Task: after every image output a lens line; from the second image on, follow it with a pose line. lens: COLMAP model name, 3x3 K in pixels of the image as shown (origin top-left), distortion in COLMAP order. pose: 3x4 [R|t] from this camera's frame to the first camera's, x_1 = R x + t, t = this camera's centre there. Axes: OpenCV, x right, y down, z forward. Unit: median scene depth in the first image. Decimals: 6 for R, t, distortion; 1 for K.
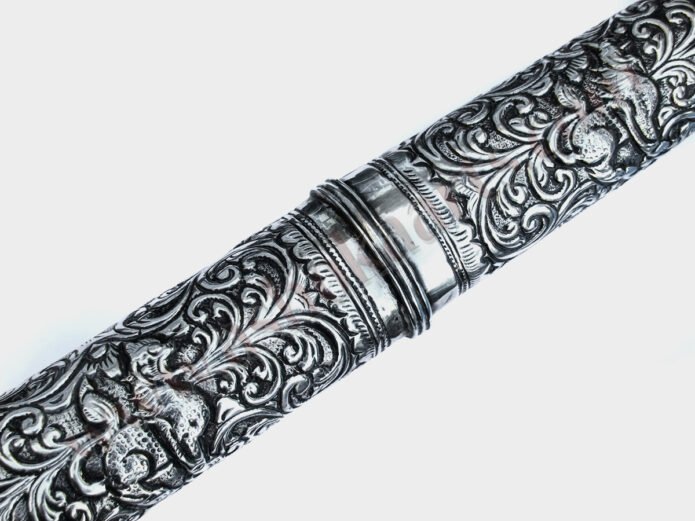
lens RADIAL K [[1672.2, 0, 347.6], [0, 1672.2, 261.1], [0, 0, 1]] dist [-0.100606, 0.000000]
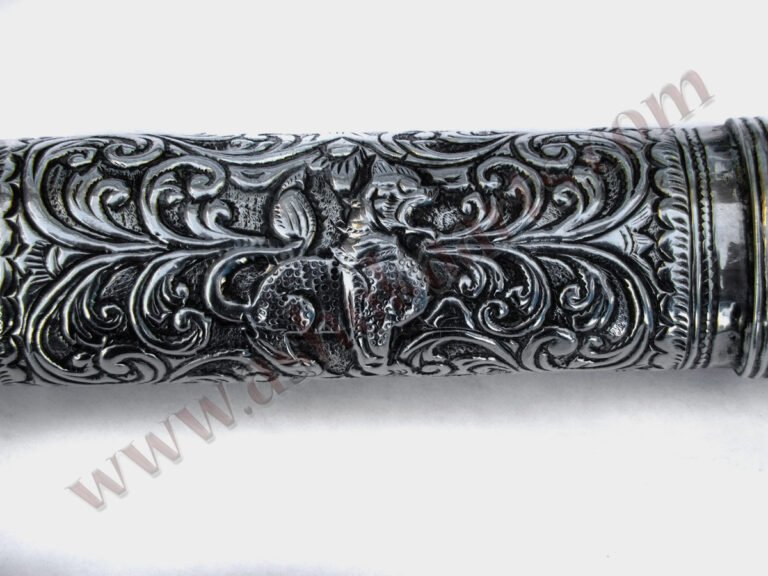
lens RADIAL K [[1847.9, 0, 384.7], [0, 1847.9, 287.3], [0, 0, 1]] dist [-0.100606, 0.000000]
pose [[0.833714, 0.525821, -0.168622, 0.027694], [-0.517489, 0.850546, 0.093681, 0.021116], [0.192680, 0.009157, 0.981219, 0.238947]]
